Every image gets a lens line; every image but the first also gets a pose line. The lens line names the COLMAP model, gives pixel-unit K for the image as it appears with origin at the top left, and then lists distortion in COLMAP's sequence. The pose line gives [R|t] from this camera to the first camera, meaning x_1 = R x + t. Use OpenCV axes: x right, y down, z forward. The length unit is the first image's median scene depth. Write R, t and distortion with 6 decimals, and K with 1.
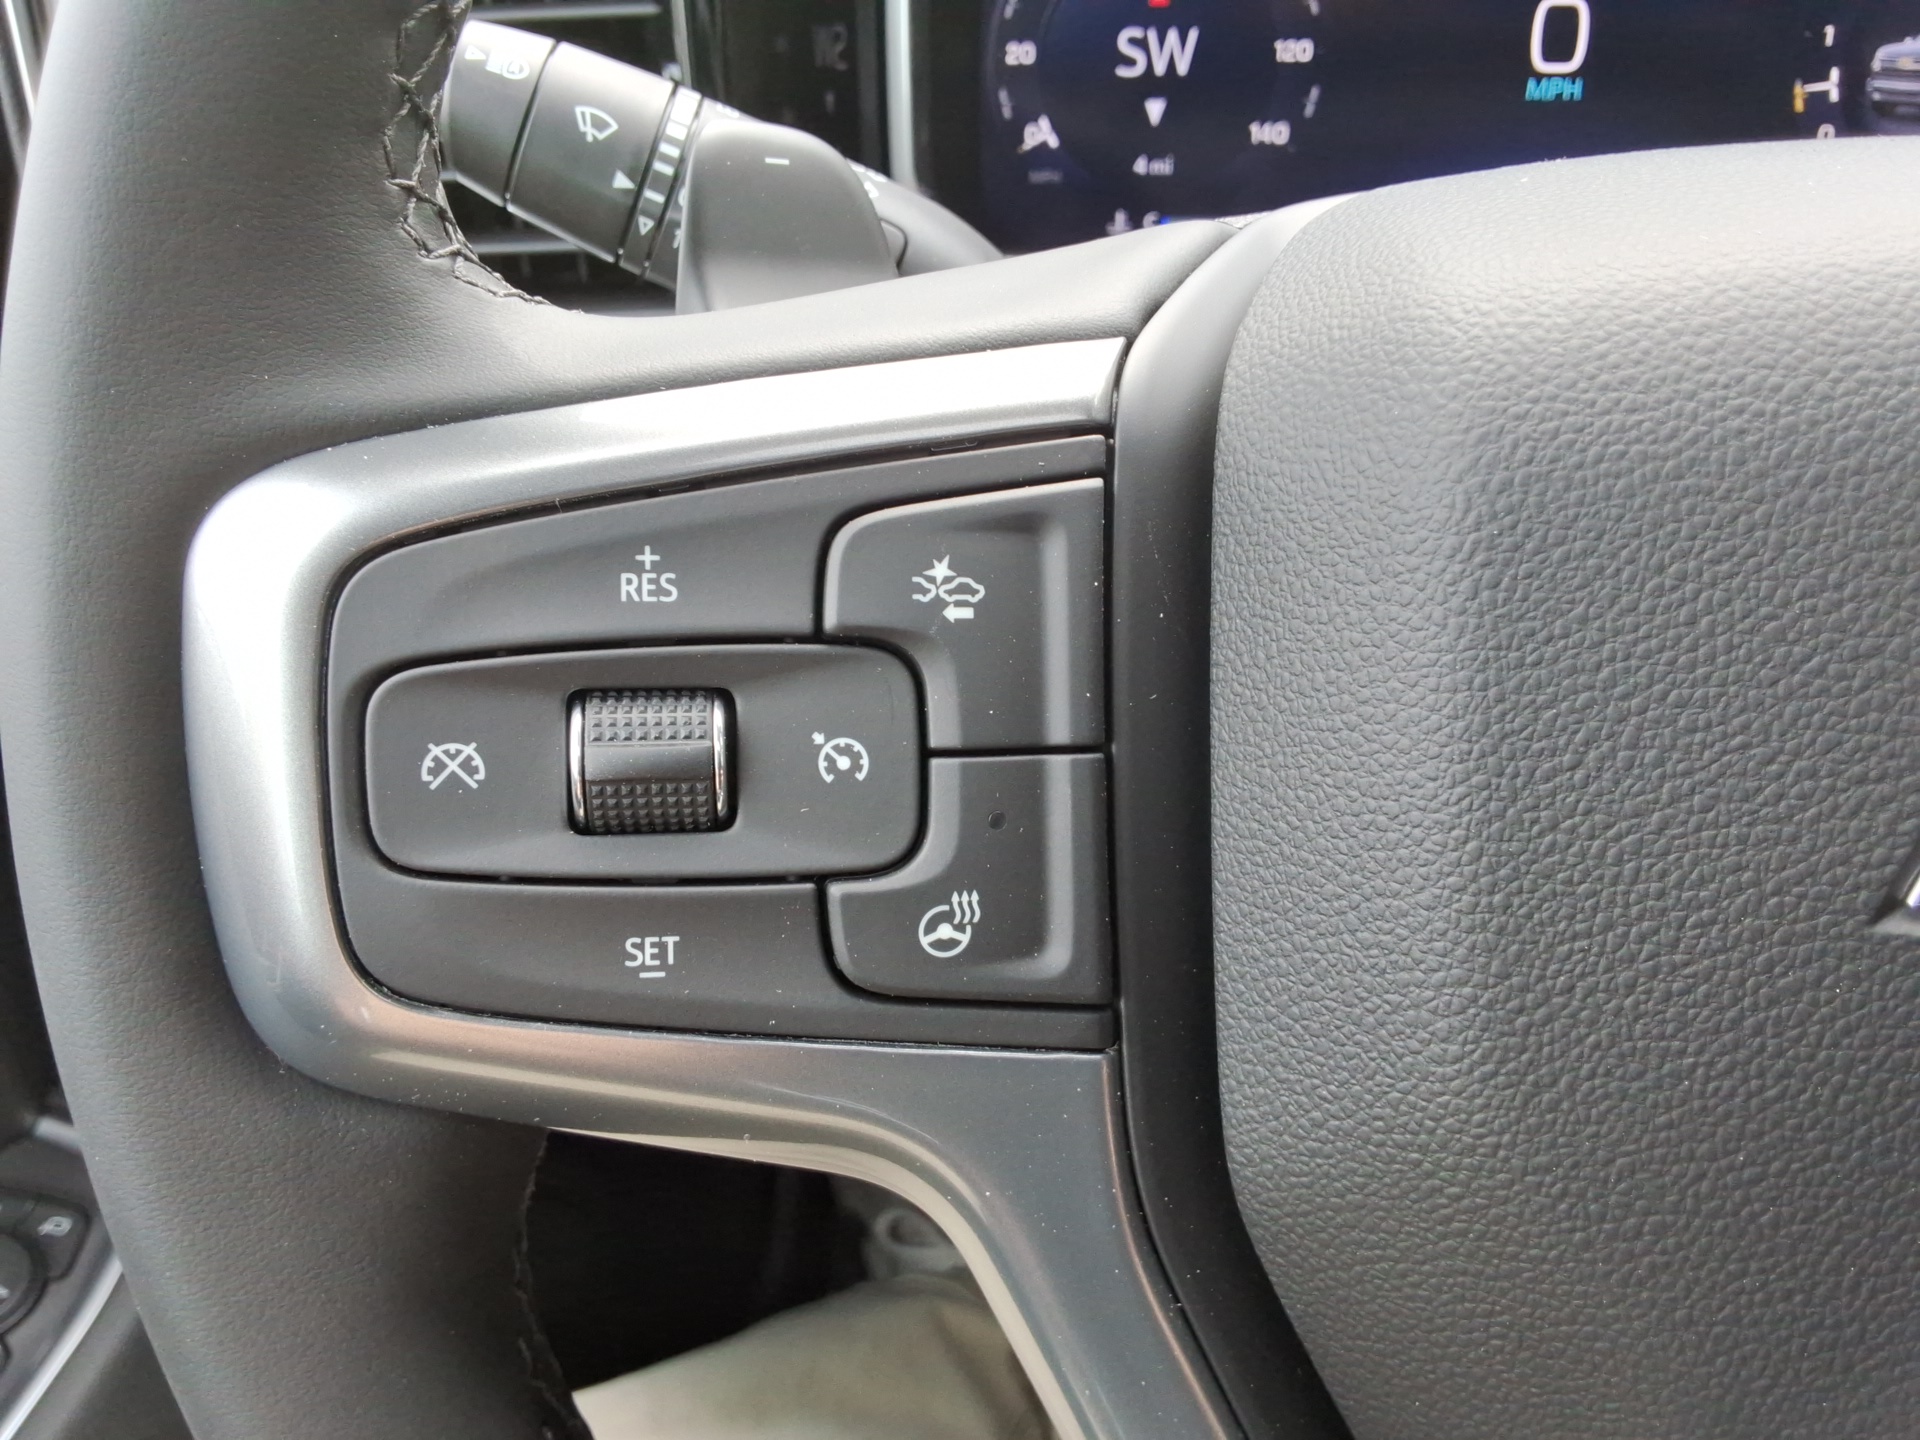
lens RADIAL K [[1540.5, 0, 963.2], [0, 1540.5, 737.8], [0, 0, 1]] dist [0.104399, -0.160943]
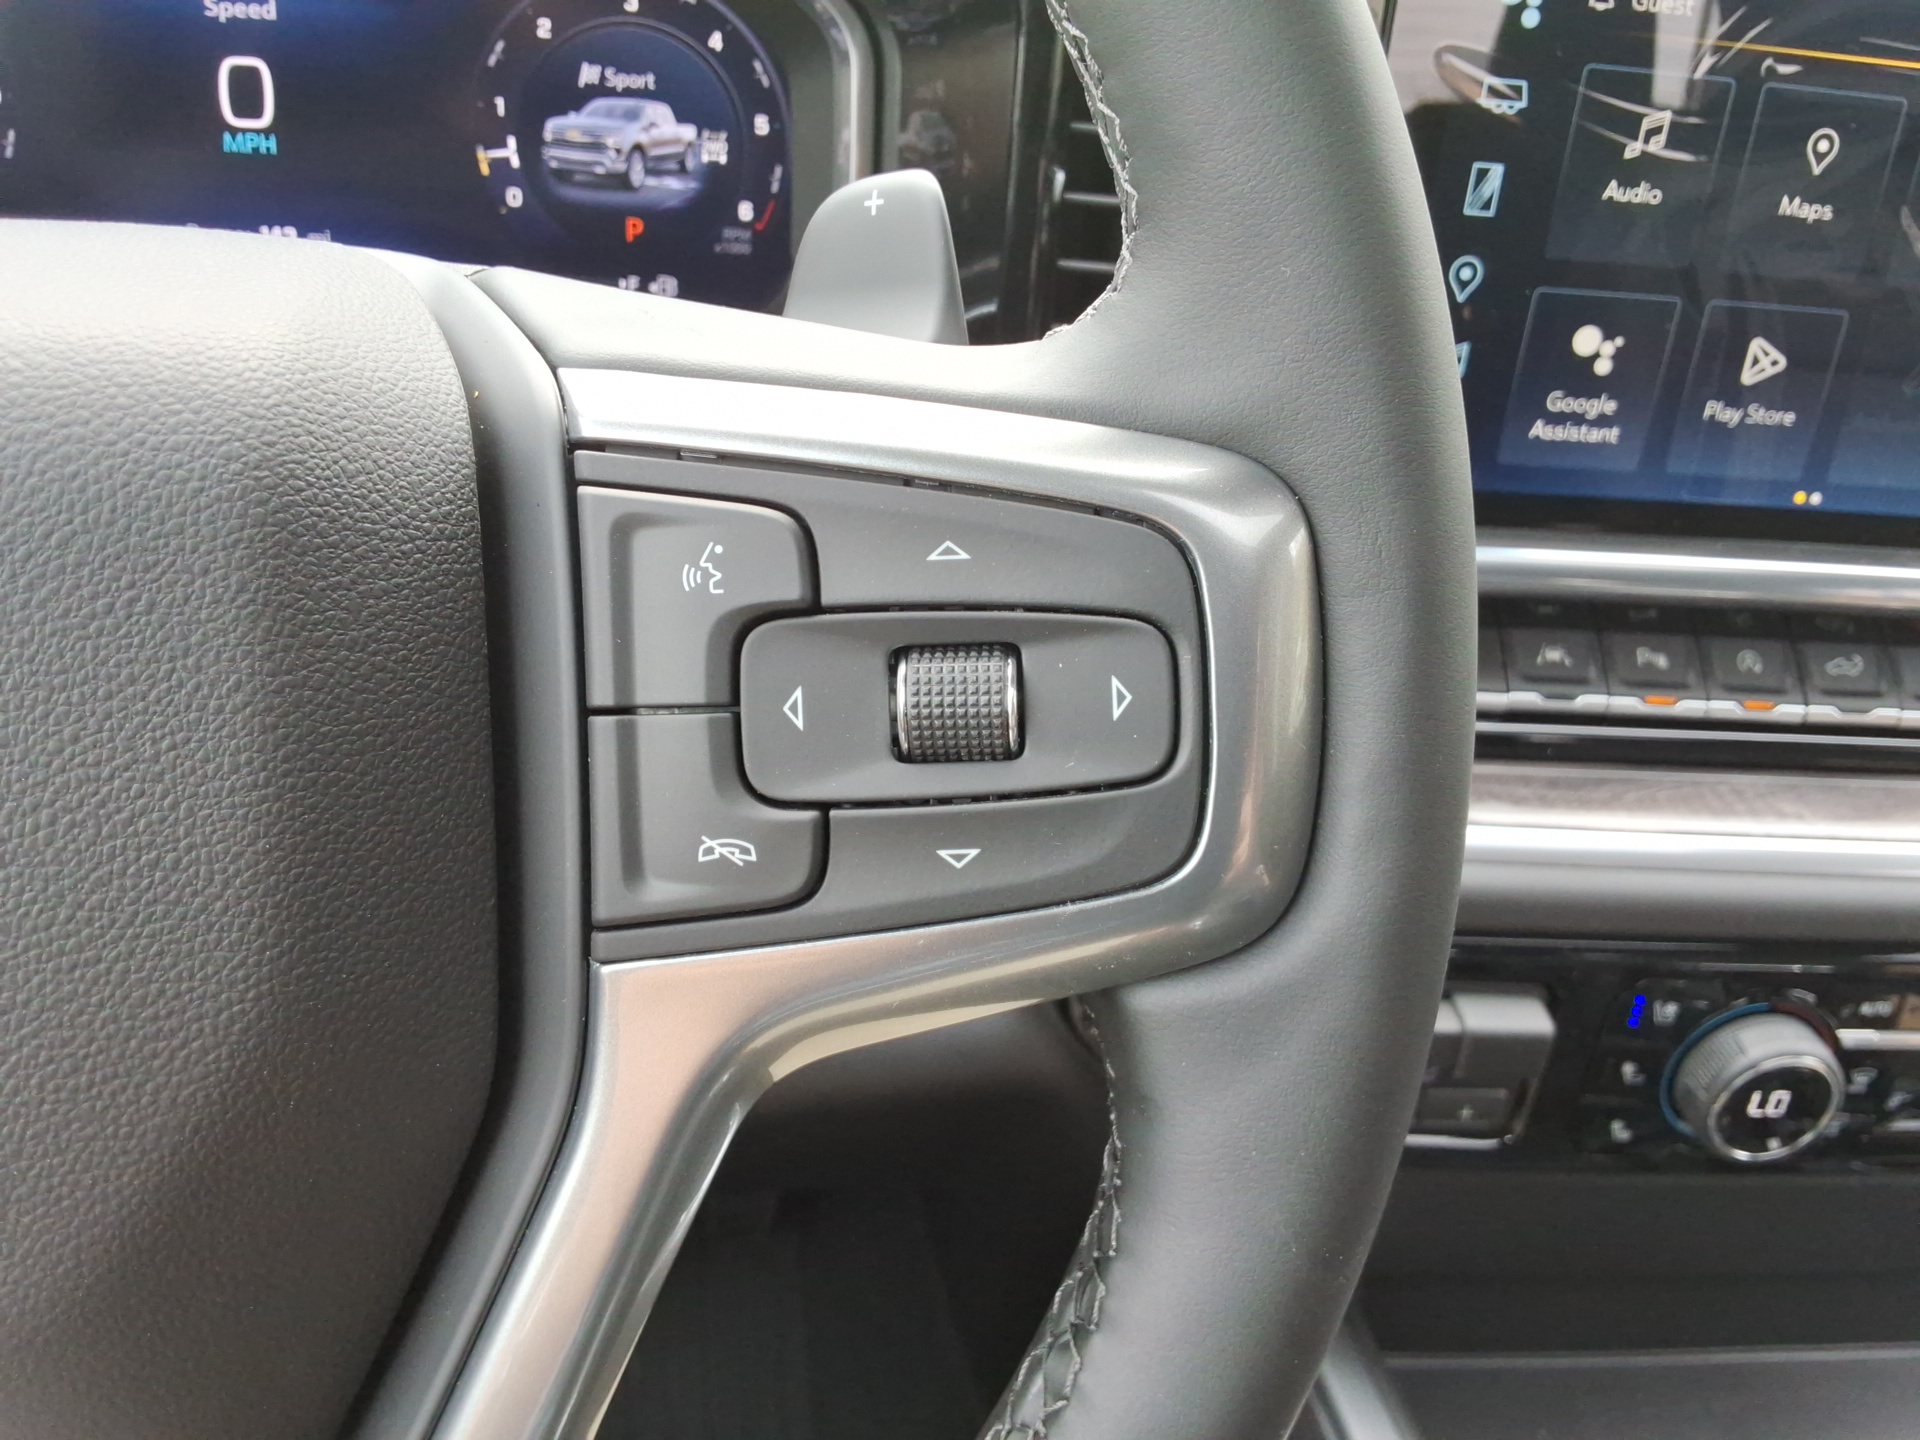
lens RADIAL K [[1540.5, 0, 972.4], [0, 1540.5, 720.9], [0, 0, 1]] dist [0.104399, -0.160943]
pose [[0.934259, -0.061356, 0.351277, 1.206923], [0.070428, 0.997431, -0.013092, 0.065822], [-0.349572, 0.036971, 0.936180, -0.407695]]
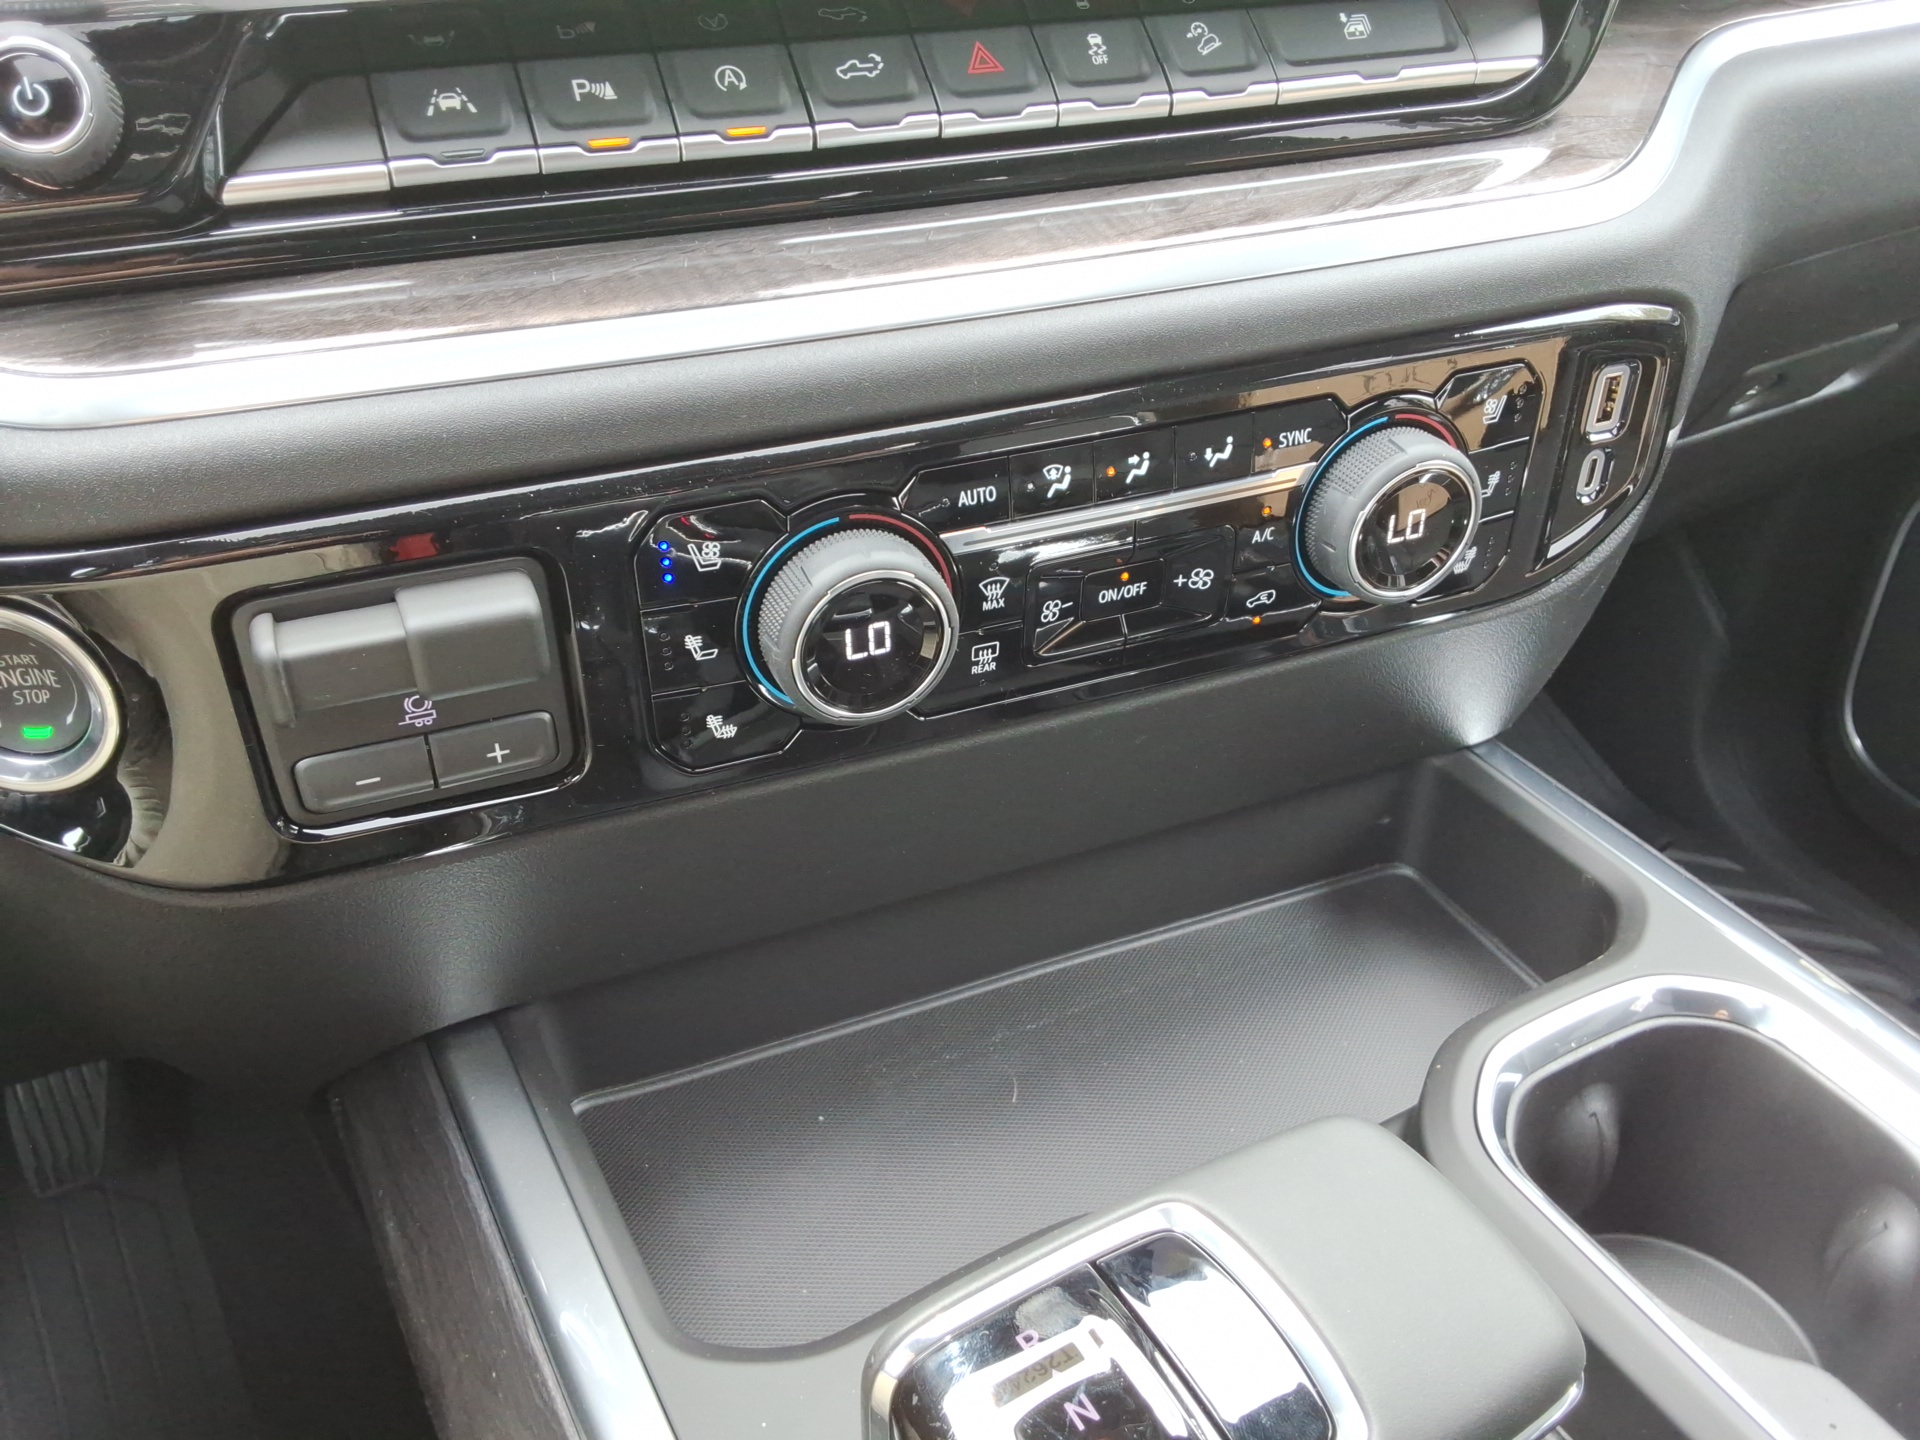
lens RADIAL K [[1540.5, 0, 976.0], [0, 1540.5, 733.4], [0, 0, 1]] dist [0.104399, -0.160943]
pose [[0.788146, -0.319093, 0.526313, 2.463606], [0.290662, 0.946718, 0.138713, 0.701930], [-0.542532, 0.043653, 0.838900, -0.150309]]
